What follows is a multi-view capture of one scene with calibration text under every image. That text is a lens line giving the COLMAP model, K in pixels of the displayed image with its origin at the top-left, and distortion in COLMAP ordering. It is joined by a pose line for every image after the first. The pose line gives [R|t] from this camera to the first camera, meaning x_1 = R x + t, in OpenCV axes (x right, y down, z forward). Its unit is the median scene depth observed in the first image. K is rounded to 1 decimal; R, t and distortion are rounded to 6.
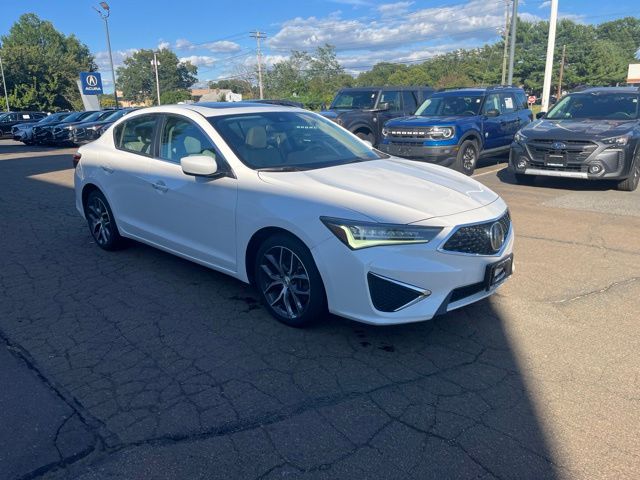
lens RADIAL K [[485.3, 0, 318.6], [0, 485.3, 239.8], [0, 0, 1]] dist [0.077176, -0.101461]
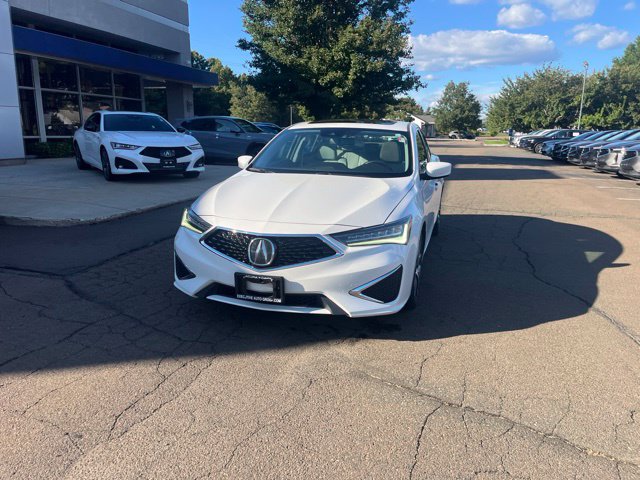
lens RADIAL K [[485.3, 0, 318.1], [0, 485.3, 239.1], [0, 0, 1]] dist [0.077176, -0.101461]
pose [[0.448414, 0.223789, -0.865357, 0.517538], [-0.255699, 0.959806, 0.115715, -0.072346], [0.856471, 0.169382, 0.487613, 0.245650]]
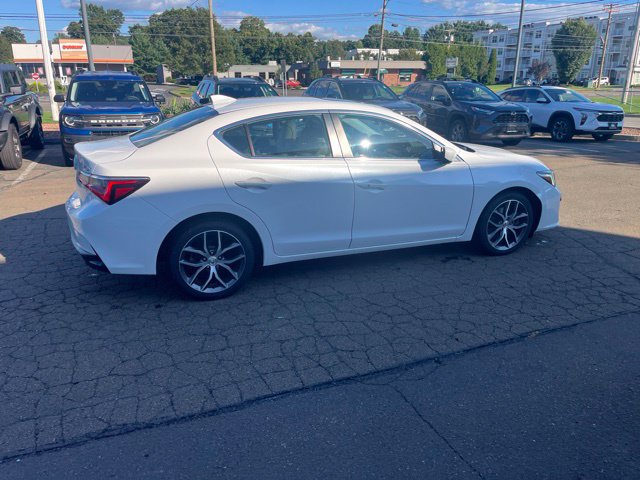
lens RADIAL K [[485.3, 0, 318.7], [0, 485.3, 239.2], [0, 0, 1]] dist [0.077176, -0.101461]
pose [[0.416616, -0.260309, 0.871017, -0.668947], [0.226672, 0.957611, 0.177768, -0.109407], [-0.880370, 0.123374, 0.457960, 0.351860]]
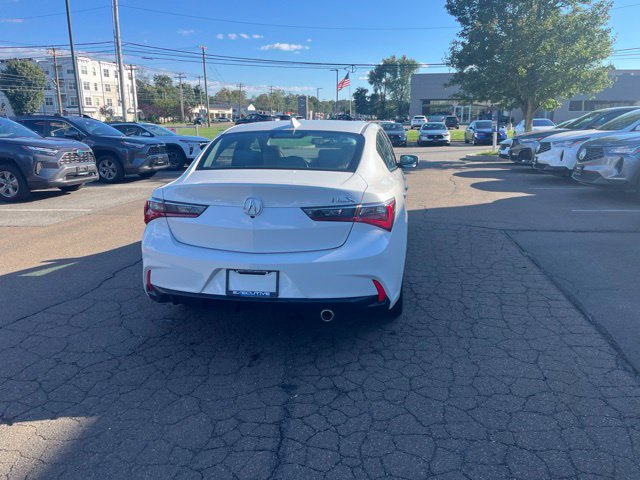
lens RADIAL K [[485.3, 0, 318.7], [0, 485.3, 239.9], [0, 0, 1]] dist [0.077176, -0.101461]
pose [[-0.555539, -0.174692, 0.812932, -0.647235], [0.234577, 0.905041, 0.354789, -0.252376], [-0.797715, 0.387794, -0.461807, 0.950368]]
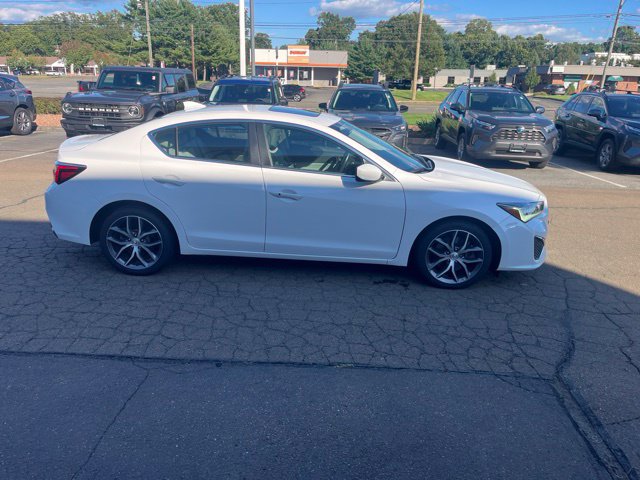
lens RADIAL K [[485.3, 0, 318.4], [0, 485.3, 236.4], [0, 0, 1]] dist [0.077176, -0.101461]
pose [[0.752866, -0.160461, 0.638314, -0.498800], [0.130056, 0.986973, 0.094711, -0.059220], [-0.645196, 0.011712, 0.763927, 0.097148]]
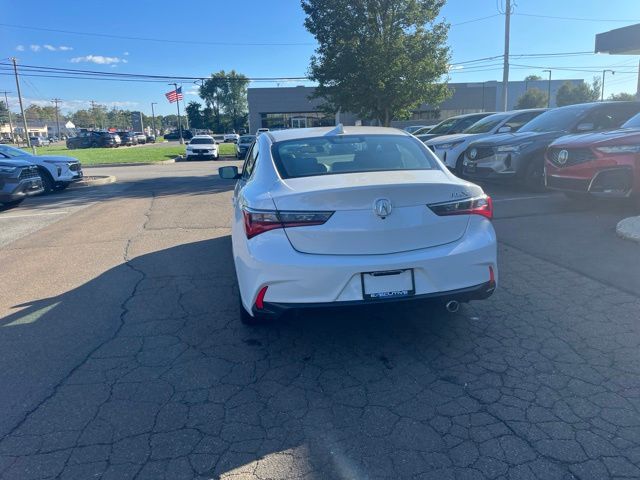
lens RADIAL K [[485.3, 0, 317.3], [0, 485.3, 231.6], [0, 0, 1]] dist [0.077176, -0.101461]
pose [[-0.794447, -0.072937, 0.602938, -0.494833], [0.211825, 0.897146, 0.387633, -0.296315], [-0.569196, 0.435671, -0.697285, 1.112015]]
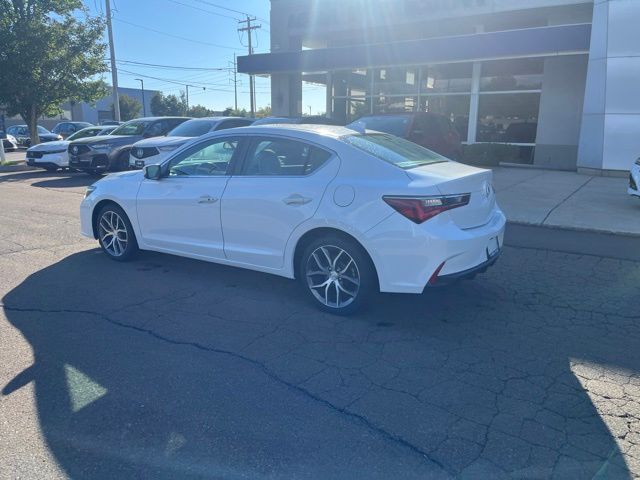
lens RADIAL K [[485.3, 0, 318.1], [0, 485.3, 231.6], [0, 0, 1]] dist [0.077176, -0.101461]
pose [[-0.985684, 0.047316, -0.161829, -0.042316], [-0.032032, 0.889782, 0.455260, -0.340339], [0.165533, 0.453926, -0.875528, 1.244816]]
